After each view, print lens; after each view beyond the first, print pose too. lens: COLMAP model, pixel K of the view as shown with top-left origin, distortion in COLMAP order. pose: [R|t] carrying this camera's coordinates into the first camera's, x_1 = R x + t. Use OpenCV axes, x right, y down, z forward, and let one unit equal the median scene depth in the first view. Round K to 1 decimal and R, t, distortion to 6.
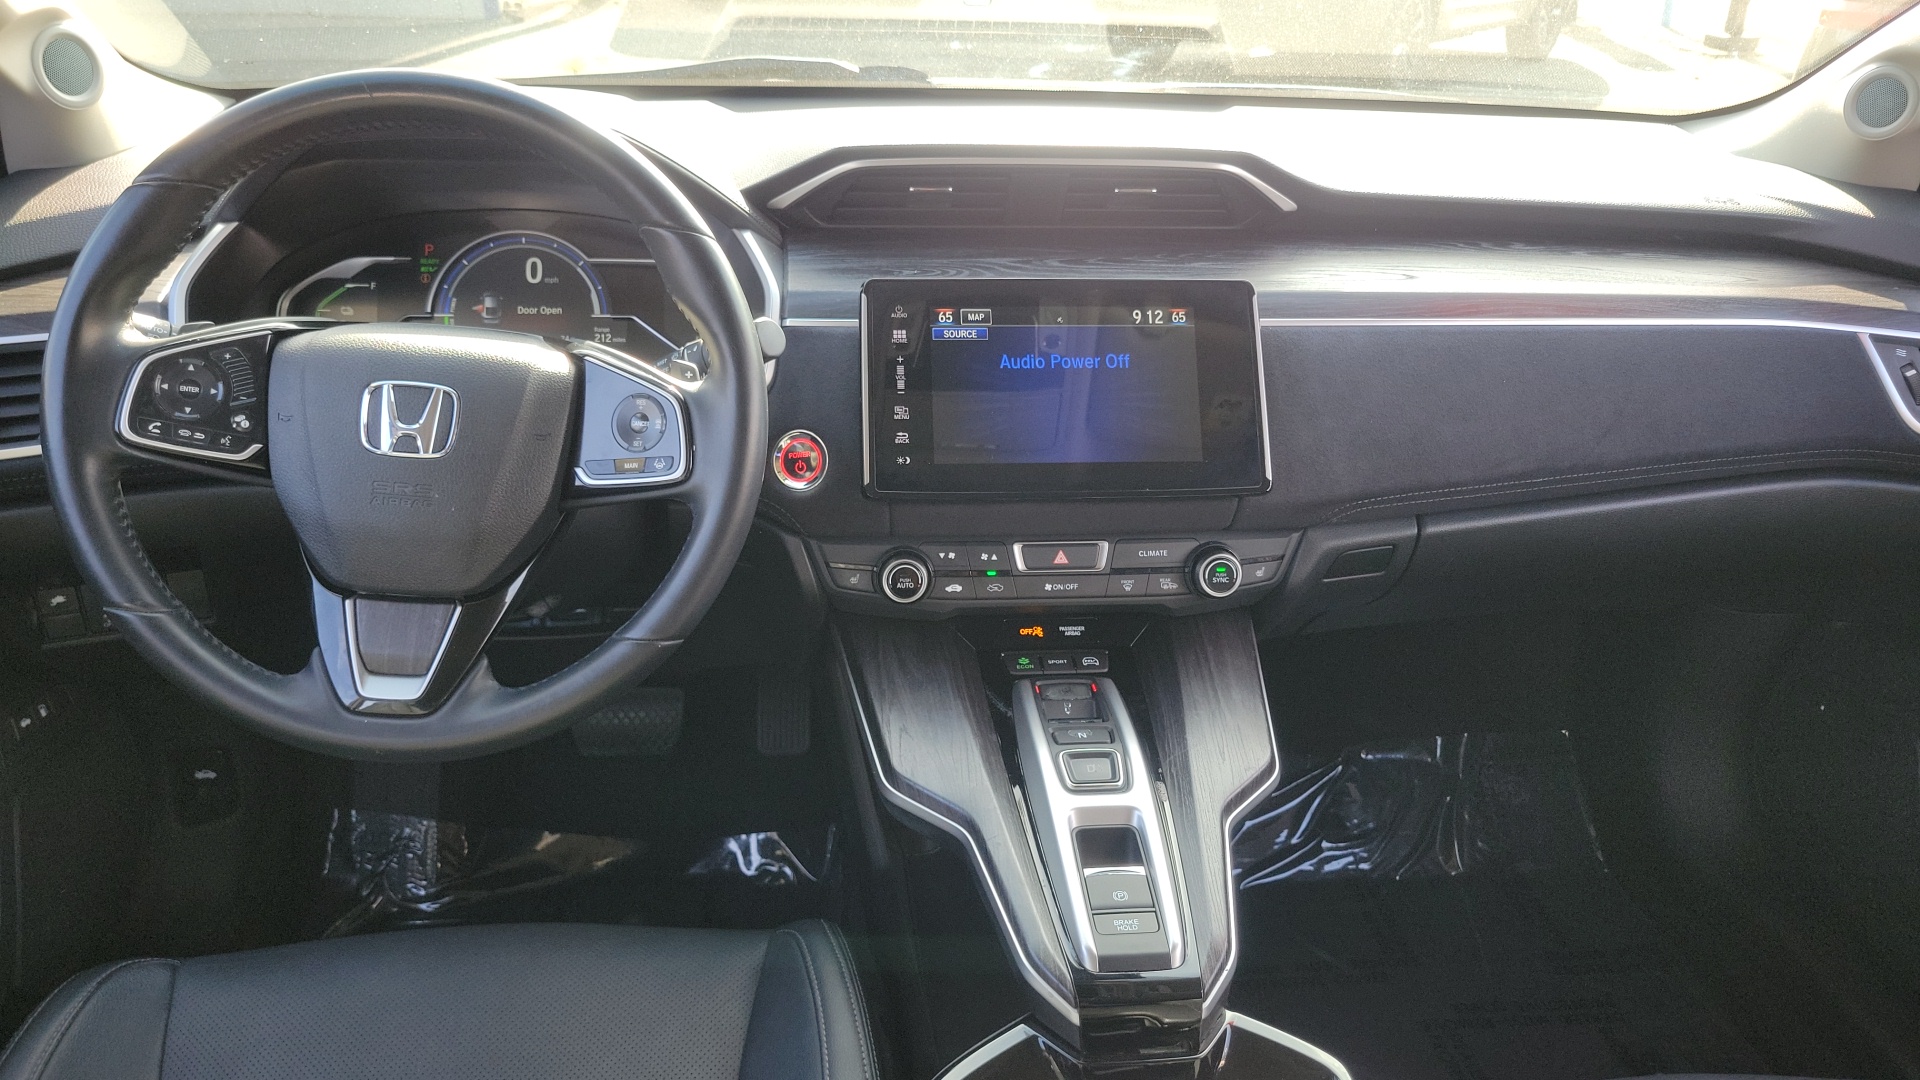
lens RADIAL K [[1450.5, 0, 958.9], [0, 1450.5, 531.7], [0, 0, 1]] dist [0.039677, -0.029073]
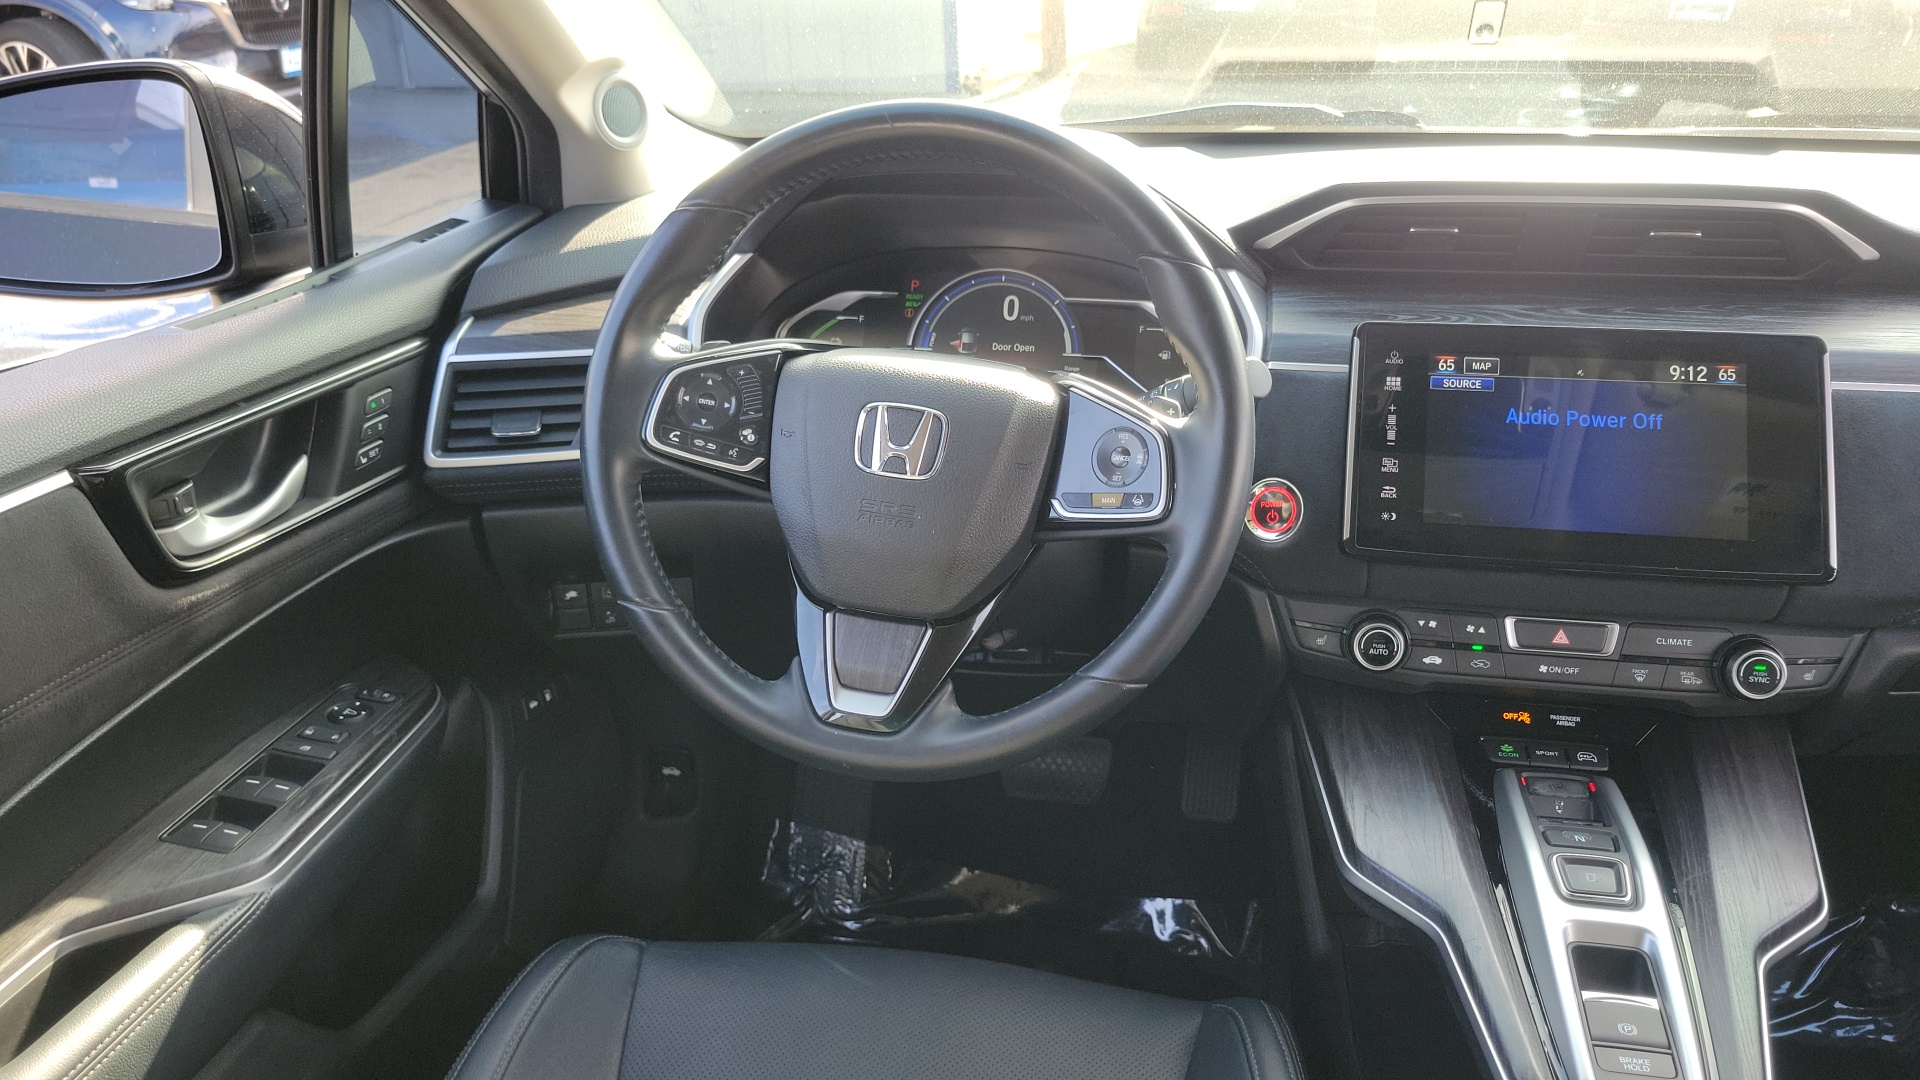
lens RADIAL K [[1451.1, 0, 965.1], [0, 1451.1, 547.0], [0, 0, 1]] dist [0.041220, -0.027256]
pose [[0.960619, 0.071729, -0.268450, -0.044838], [-0.081038, 0.996428, -0.023746, 0.013655], [0.265788, 0.044566, 0.963001, 0.032572]]
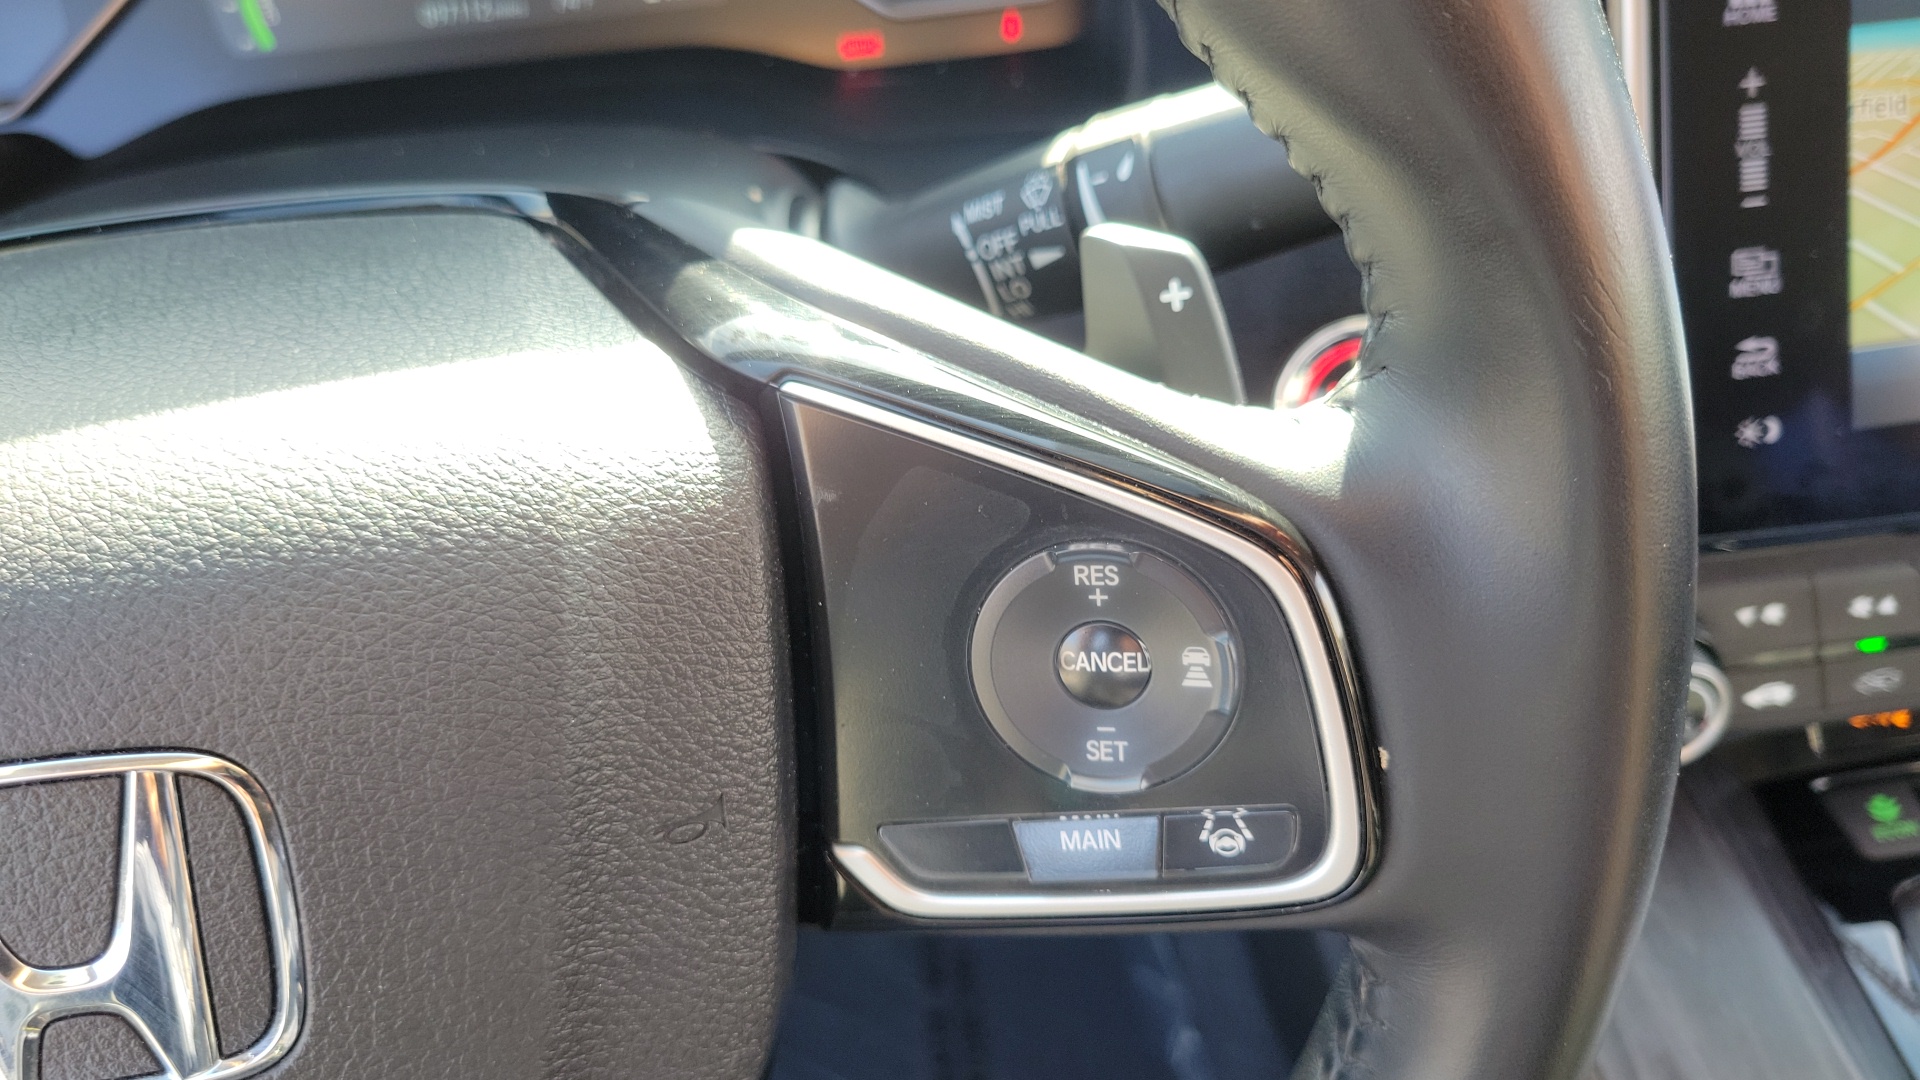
lens RADIAL K [[1533.8, 0, 960.0], [0, 1533.8, 540.0], [0, 0, 1]] dist [-0.001474, -0.006352]
pose [[0.996361, -0.083717, -0.015988, -0.195174], [0.083610, 0.923686, 0.373917, -0.156761], [-0.016536, -0.373893, 0.927324, 0.657554]]
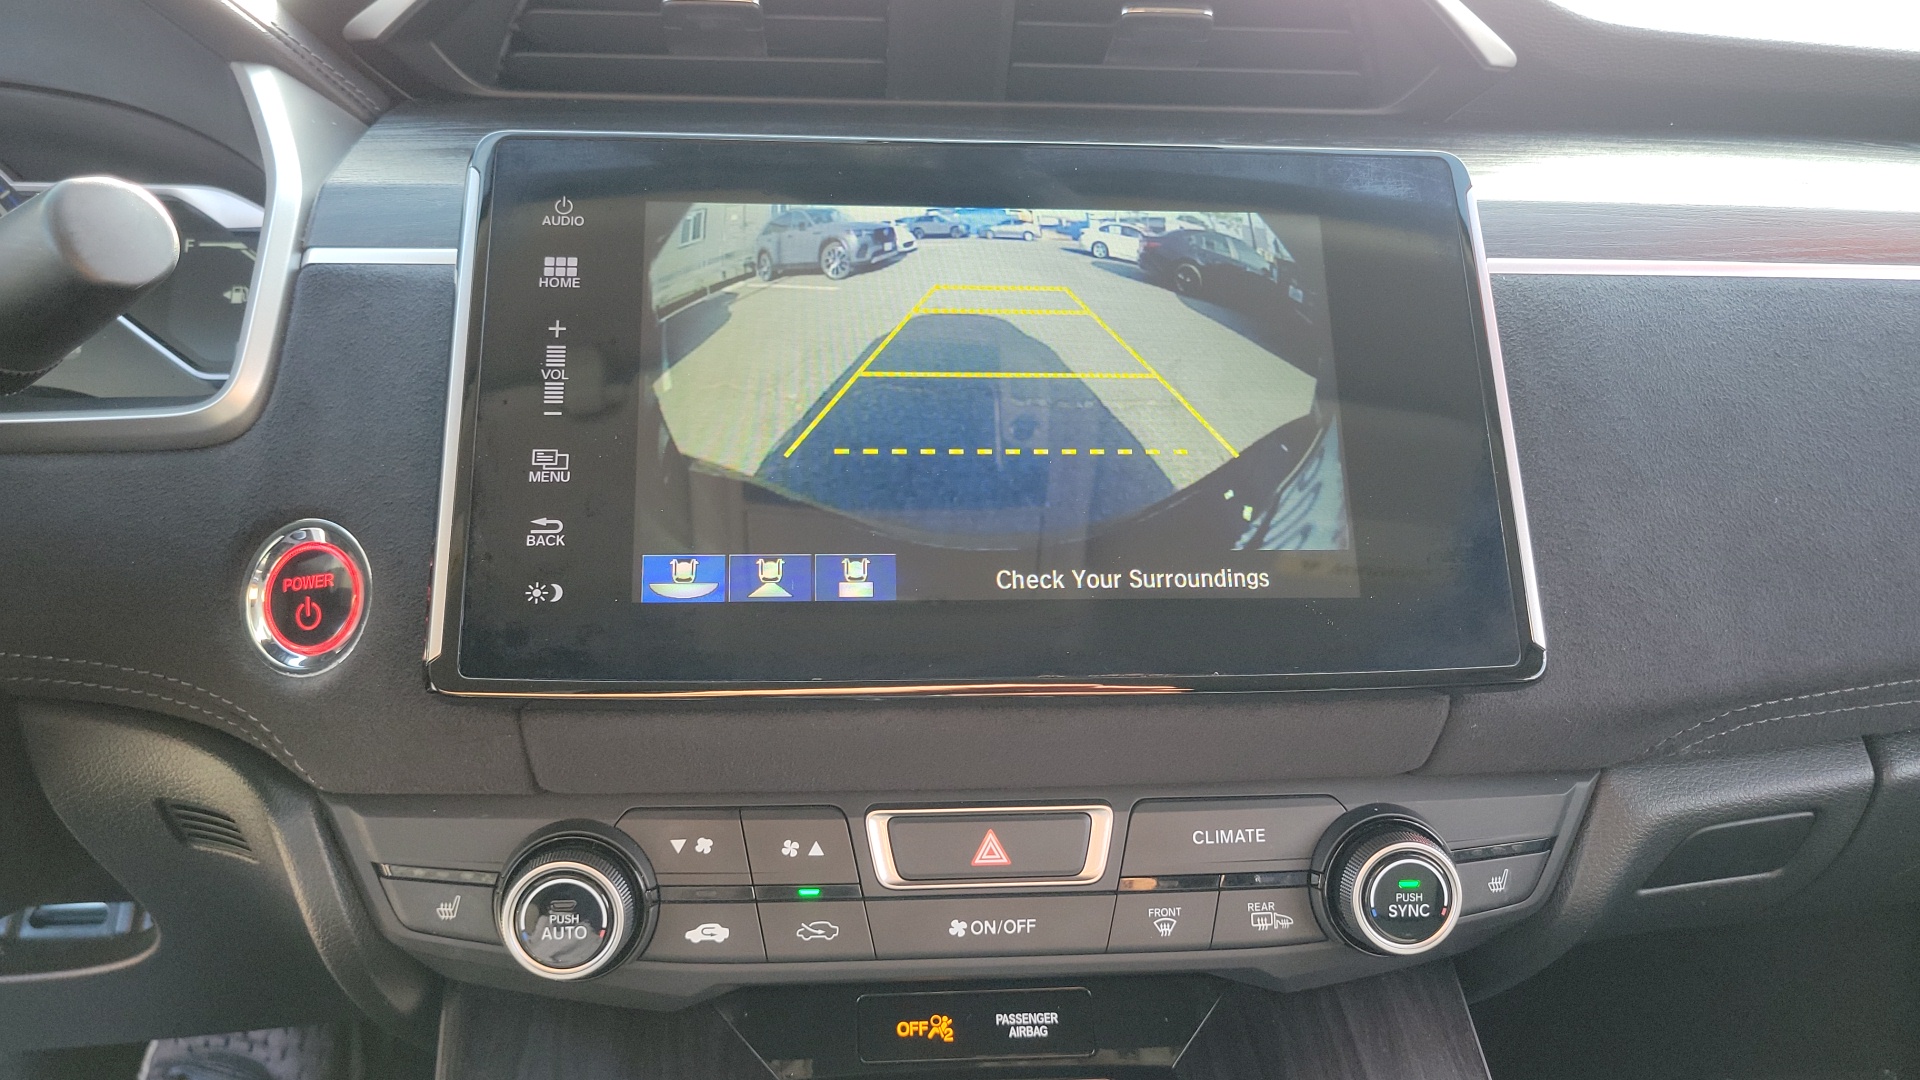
lens RADIAL K [[1464.0, 0, 960.0], [0, 1464.0, 540.0], [0, 0, 1]] dist [0.013285, -0.005891]
pose [[0.999905, -0.000982, -0.013713, 0.067637], [-0.000561, 0.993698, -0.112087, -0.020269], [0.013737, 0.112084, 0.993604, 0.604263]]
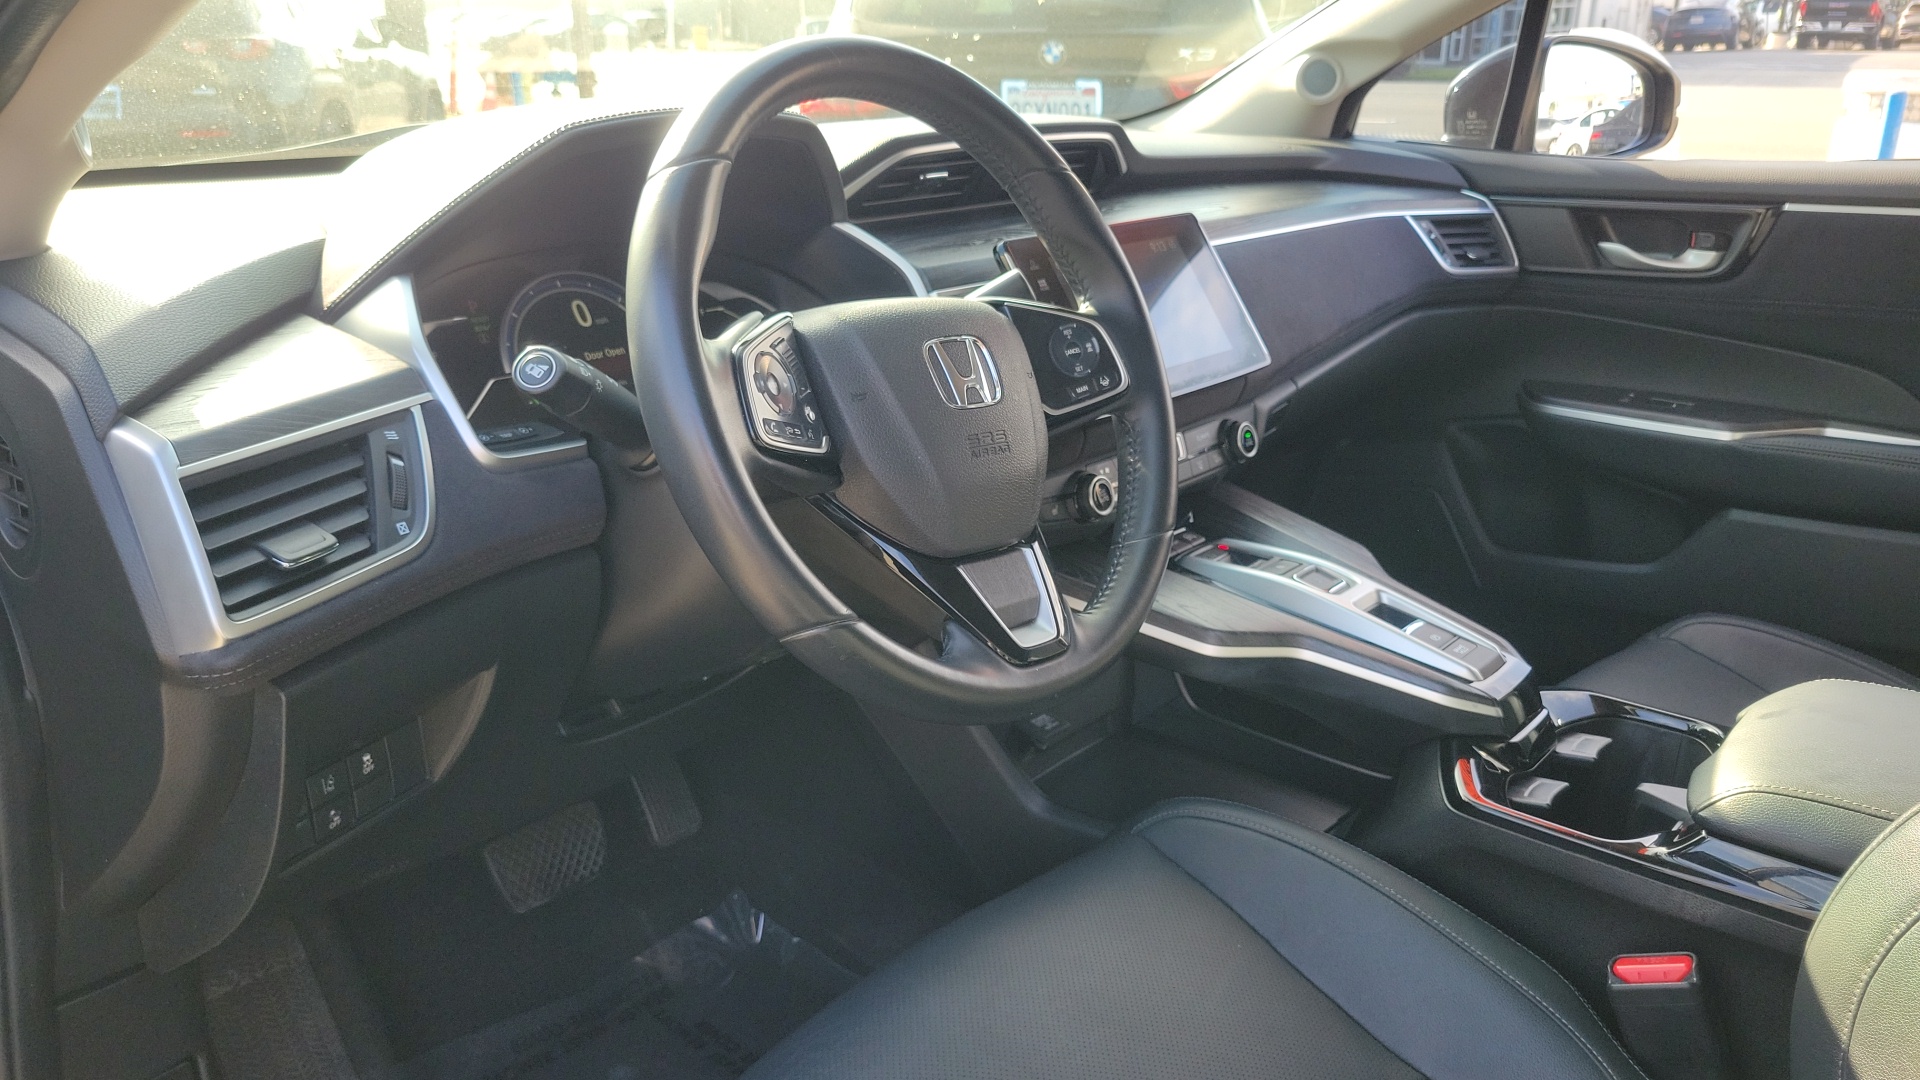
lens RADIAL K [[1466.7, 0, 967.0], [0, 1466.7, 536.1], [0, 0, 1]] dist [0.010584, -0.002782]
pose [[0.720581, -0.248226, 0.647416, -0.832855], [0.307934, 0.951154, 0.021949, 0.006212], [-0.621241, 0.183545, 0.761821, 0.205893]]
